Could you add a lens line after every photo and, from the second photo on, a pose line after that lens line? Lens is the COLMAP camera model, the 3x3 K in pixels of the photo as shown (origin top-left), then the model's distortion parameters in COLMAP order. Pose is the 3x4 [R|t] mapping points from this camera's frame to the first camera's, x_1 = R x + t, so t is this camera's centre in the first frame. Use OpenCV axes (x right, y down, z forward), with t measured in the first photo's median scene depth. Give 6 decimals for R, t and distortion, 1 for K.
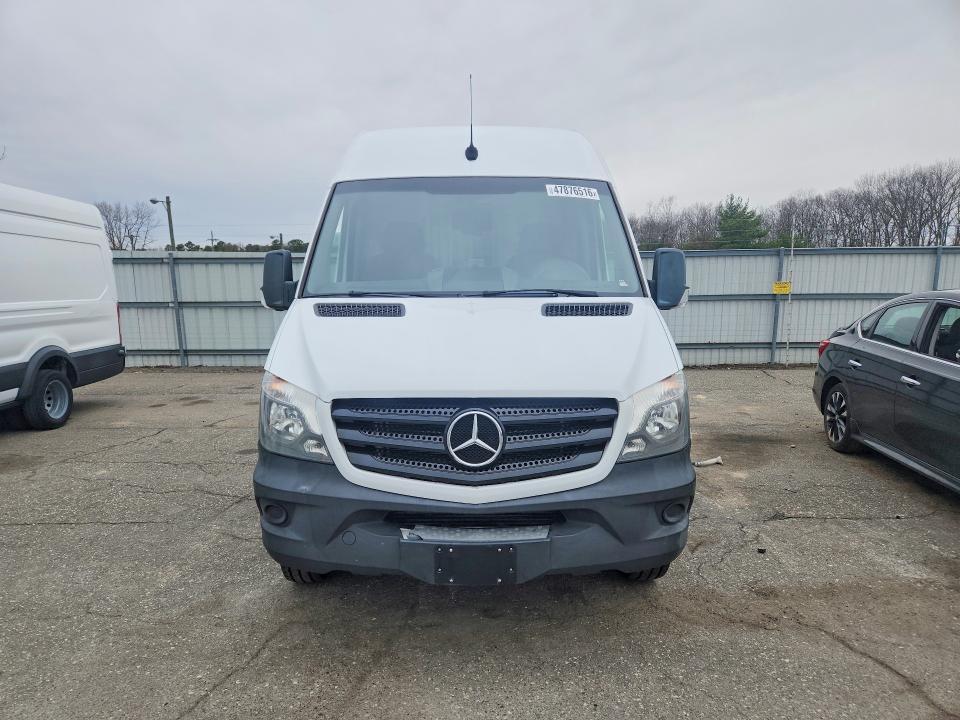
lens RADIAL K [[638.0, 0, 477.2], [0, 638.0, 361.4], [0, 0, 1]] dist [0.019617, -0.005661]
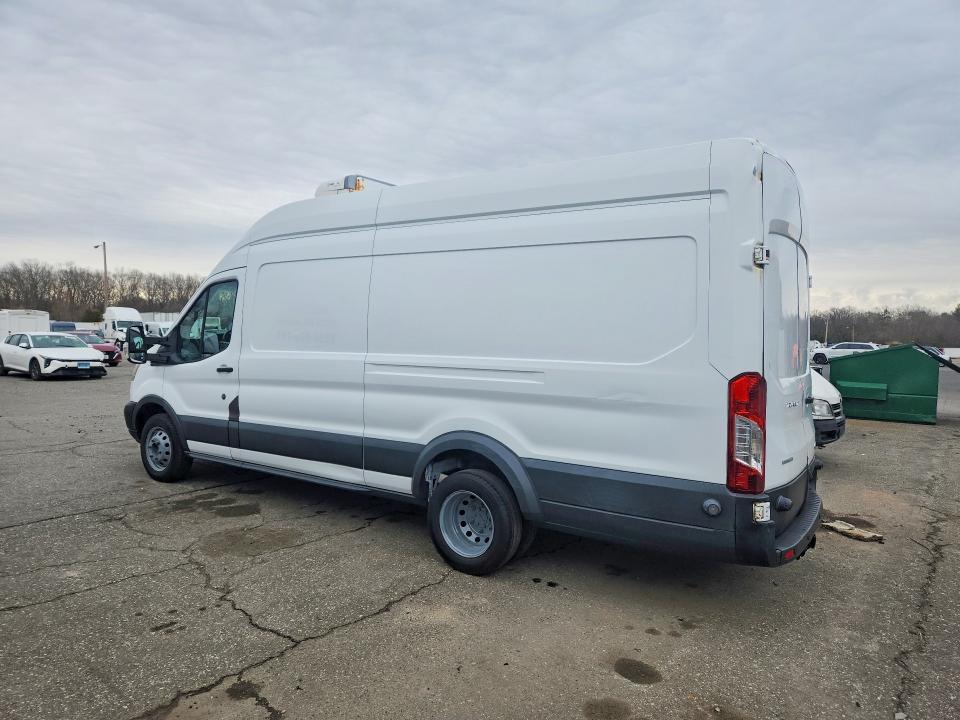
lens RADIAL K [[638.0, 0, 477.2], [0, 638.0, 361.4], [0, 0, 1]] dist [0.019617, -0.005661]
pose [[-0.581648, 0.029192, -0.812916, -0.110915], [-0.113529, 0.986662, 0.116662, -0.087604], [0.805479, 0.160146, -0.570576, 0.744901]]
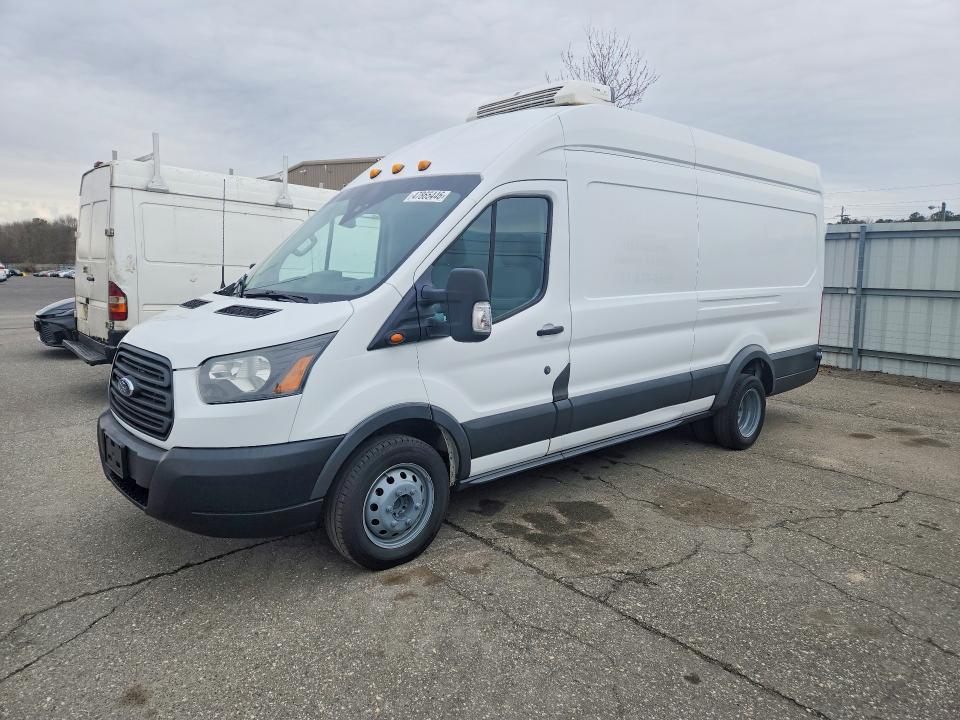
lens RADIAL K [[638.0, 0, 477.2], [0, 638.0, 361.4], [0, 0, 1]] dist [0.019617, -0.005661]
pose [[0.634917, 0.130031, -0.761559, -0.158371], [-0.106193, 0.991067, 0.080684, -0.017517], [0.765247, 0.029645, 0.643053, 0.137428]]
